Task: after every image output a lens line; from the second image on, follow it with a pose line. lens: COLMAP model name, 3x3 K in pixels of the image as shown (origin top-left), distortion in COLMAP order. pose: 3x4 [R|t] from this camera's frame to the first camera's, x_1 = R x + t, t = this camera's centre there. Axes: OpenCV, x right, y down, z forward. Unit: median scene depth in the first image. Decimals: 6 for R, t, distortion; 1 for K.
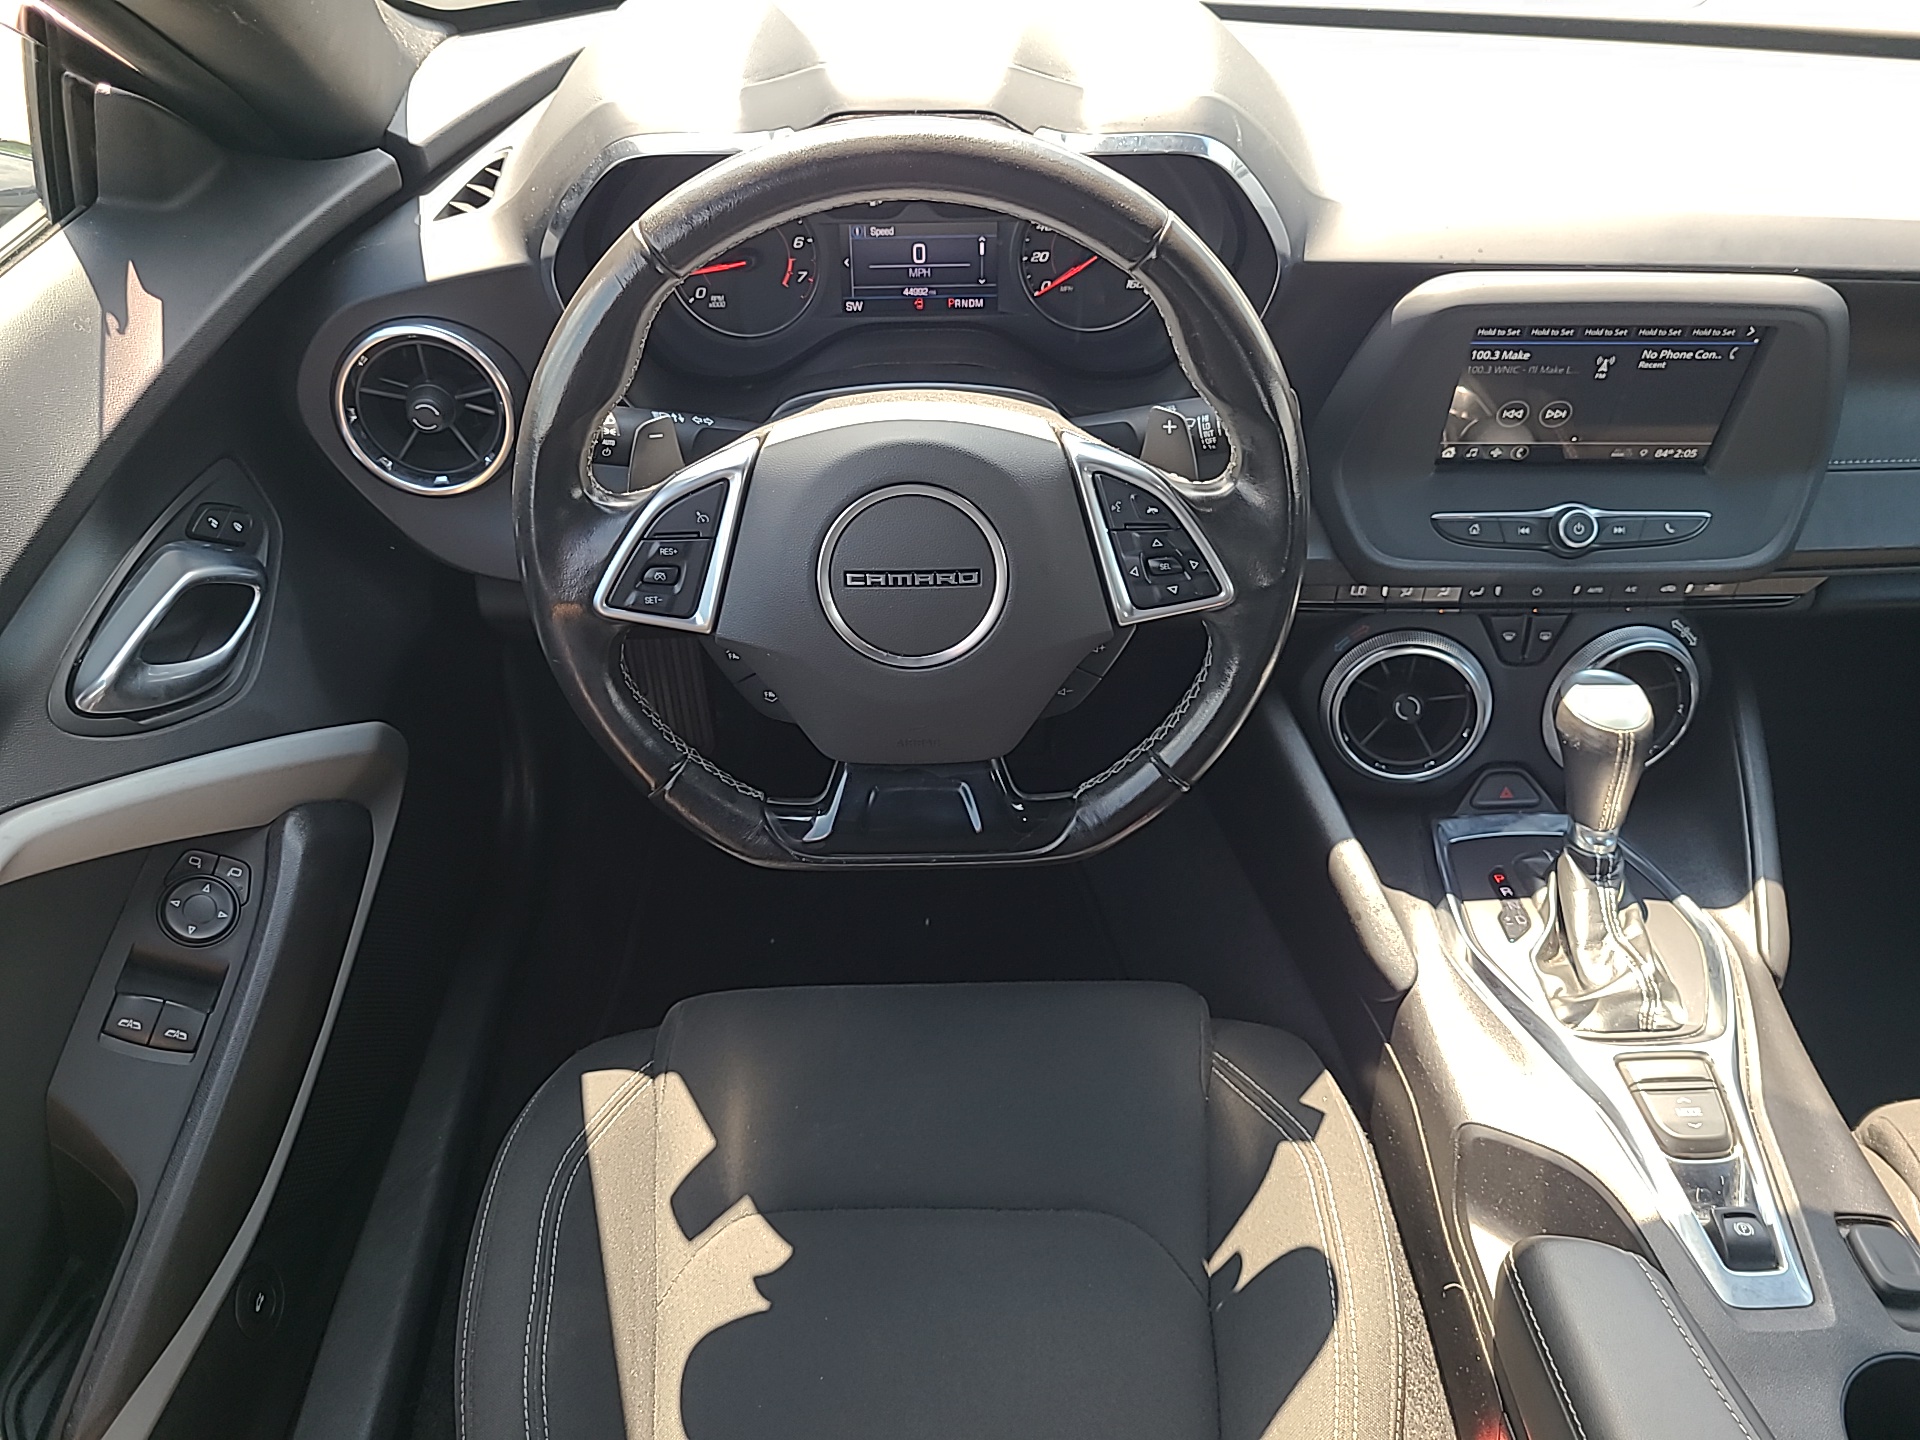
lens RADIAL K [[1465.2, 0, 960.0], [0, 1465.2, 720.0], [0, 0, 1]] dist [0.038647, -0.005935]
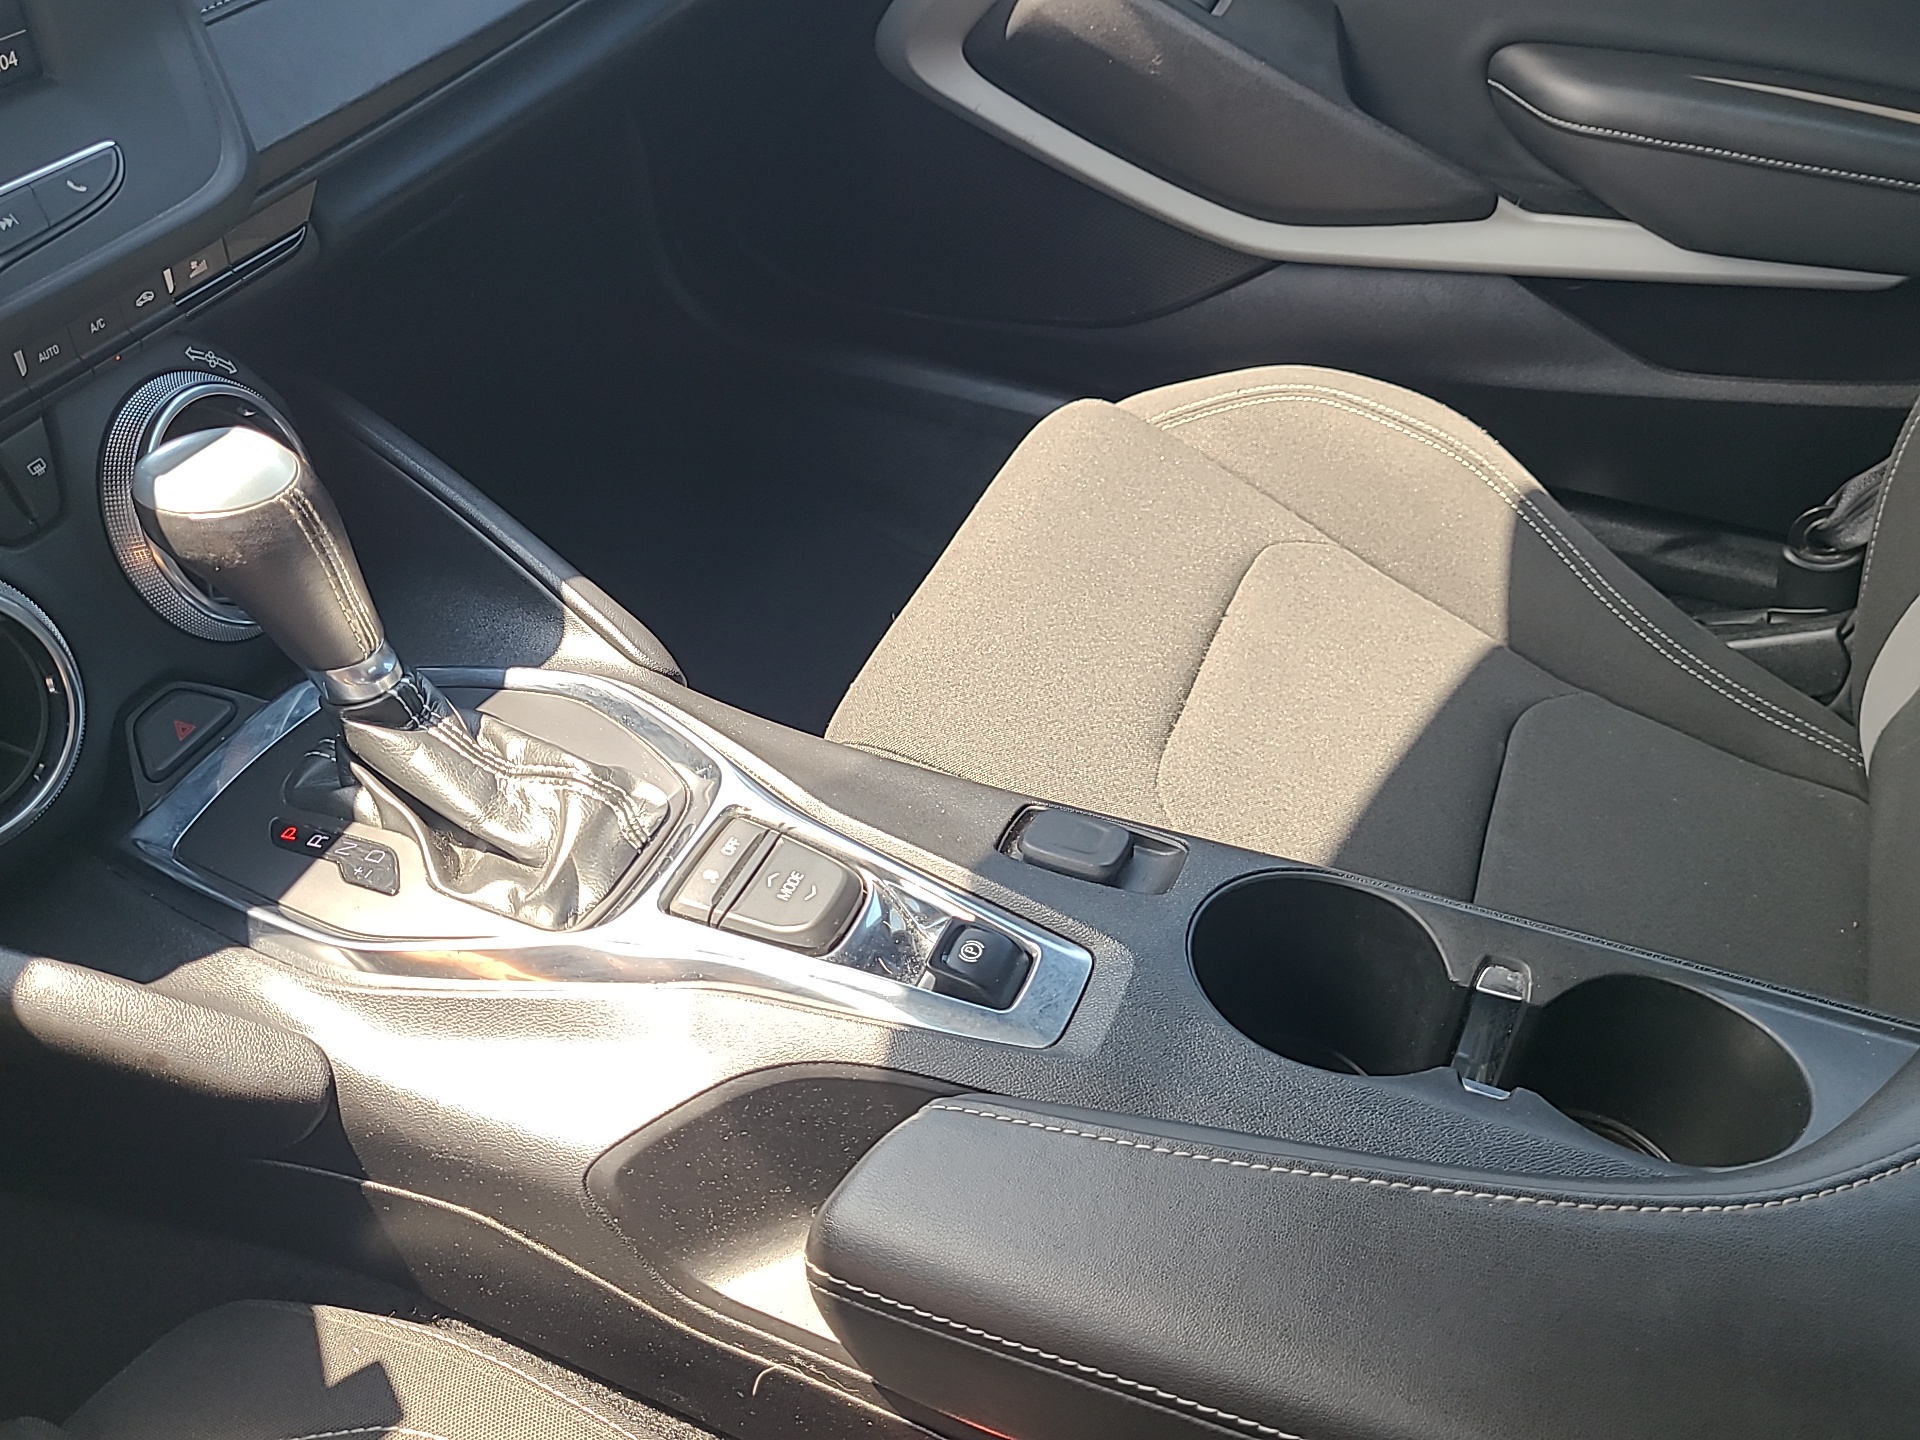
lens RADIAL K [[1620.3, 0, 960.0], [0, 1620.3, 720.0], [0, 0, 1]] dist [0.021447, -0.005335]
pose [[0.435903, -0.599928, 0.670877, 0.083260], [0.577855, 0.758043, 0.302414, 0.034301], [-0.689980, 0.255846, 0.677105, 0.395052]]
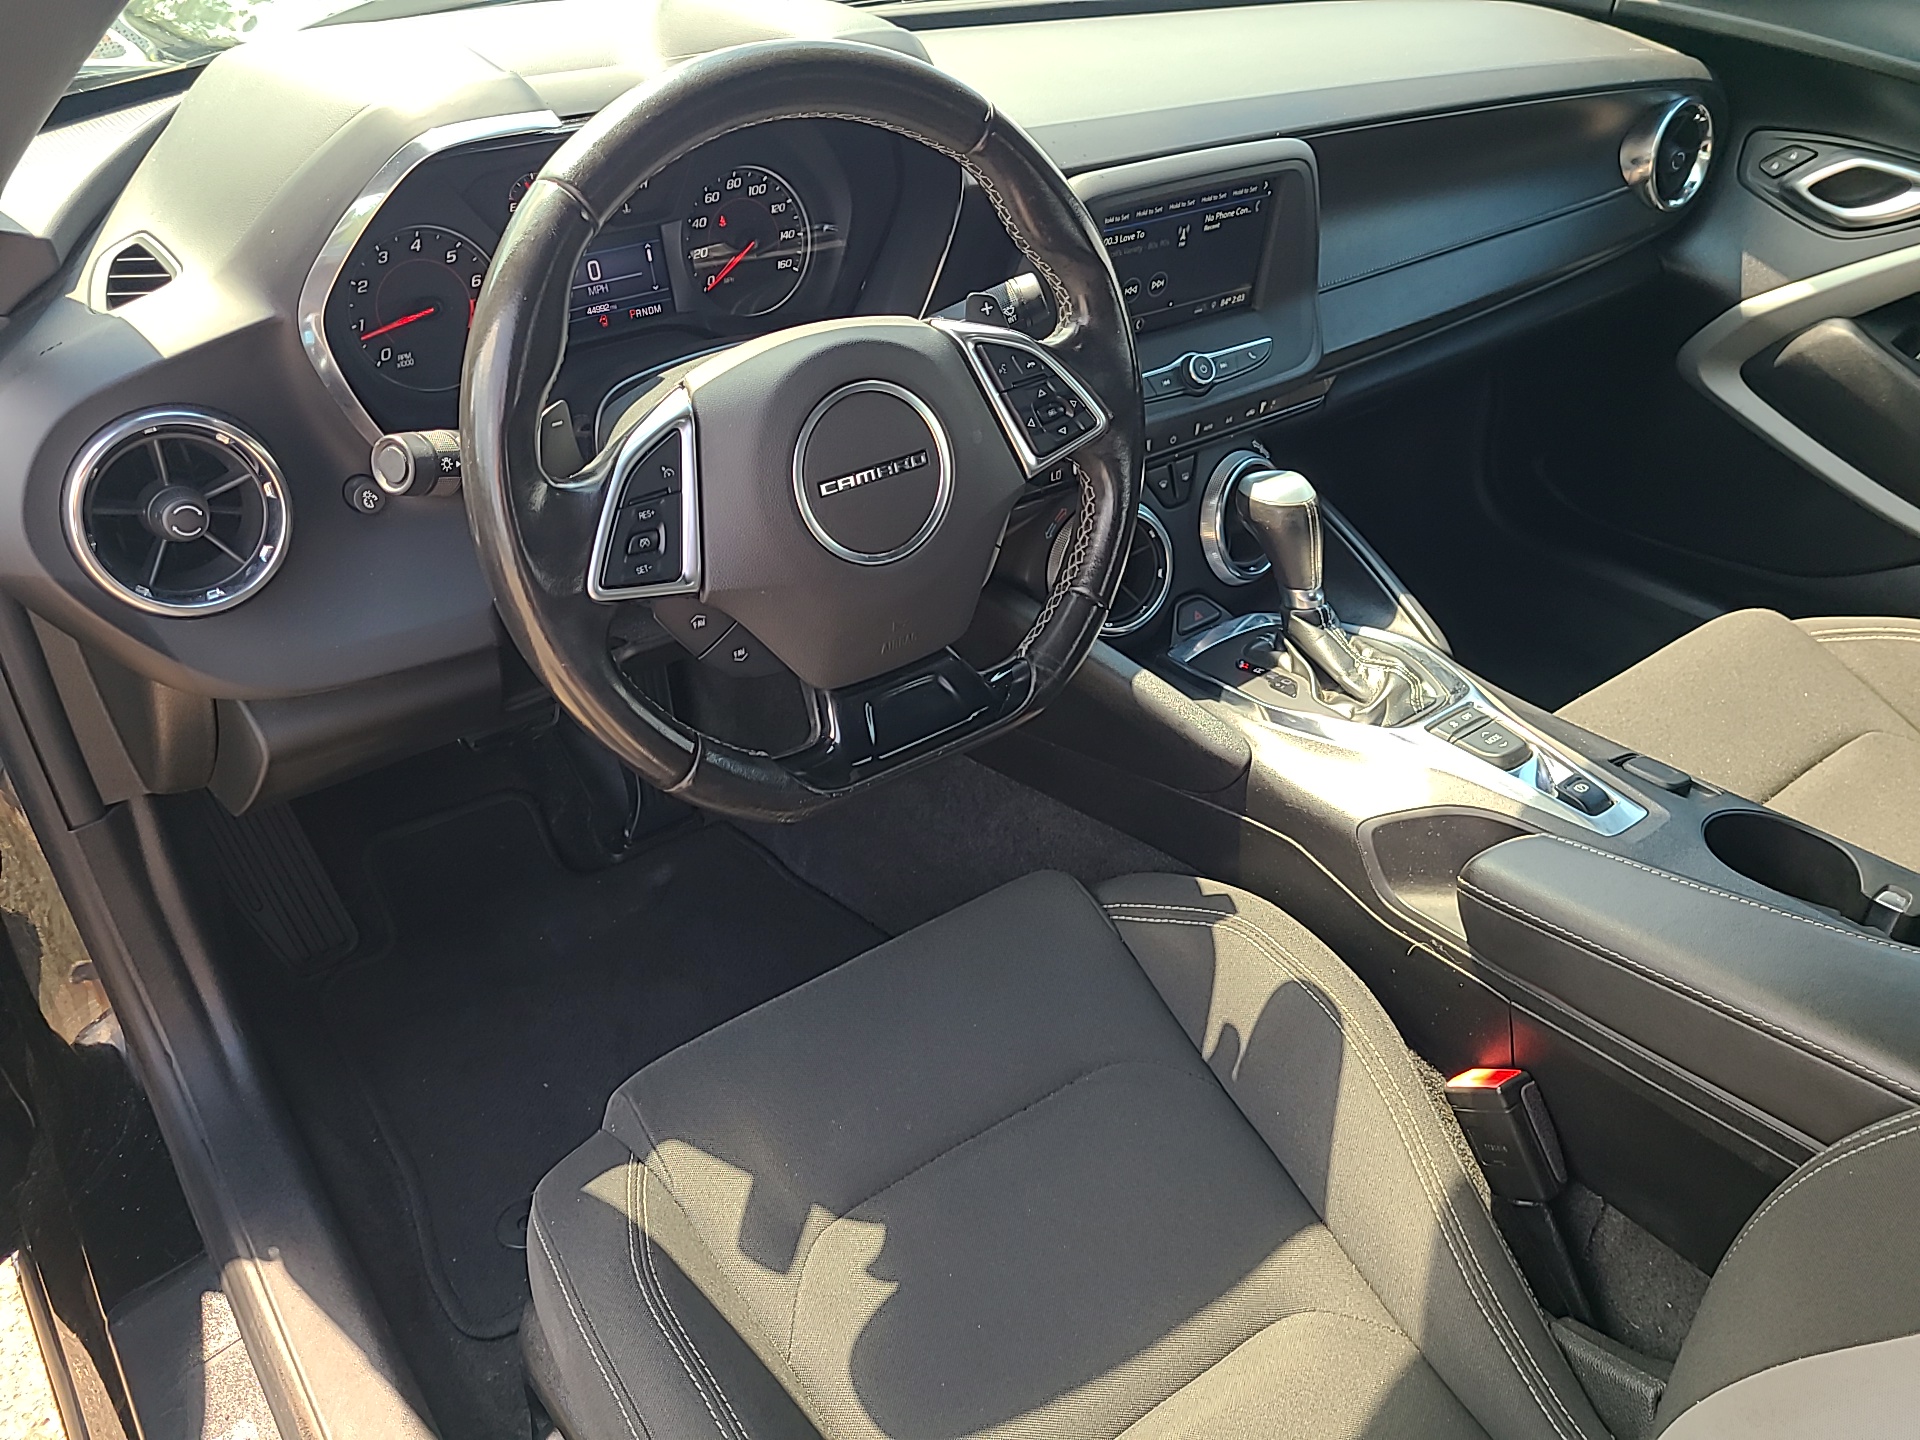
lens RADIAL K [[1425.4, 0, 960.0], [0, 1425.4, 720.0], [0, 0, 1]] dist [0.040768, -0.004840]
pose [[0.827495, -0.331734, 0.452994, -0.385628], [0.376347, 0.926435, -0.009041, 0.075726], [-0.416671, 0.177964, 0.891468, 0.075022]]
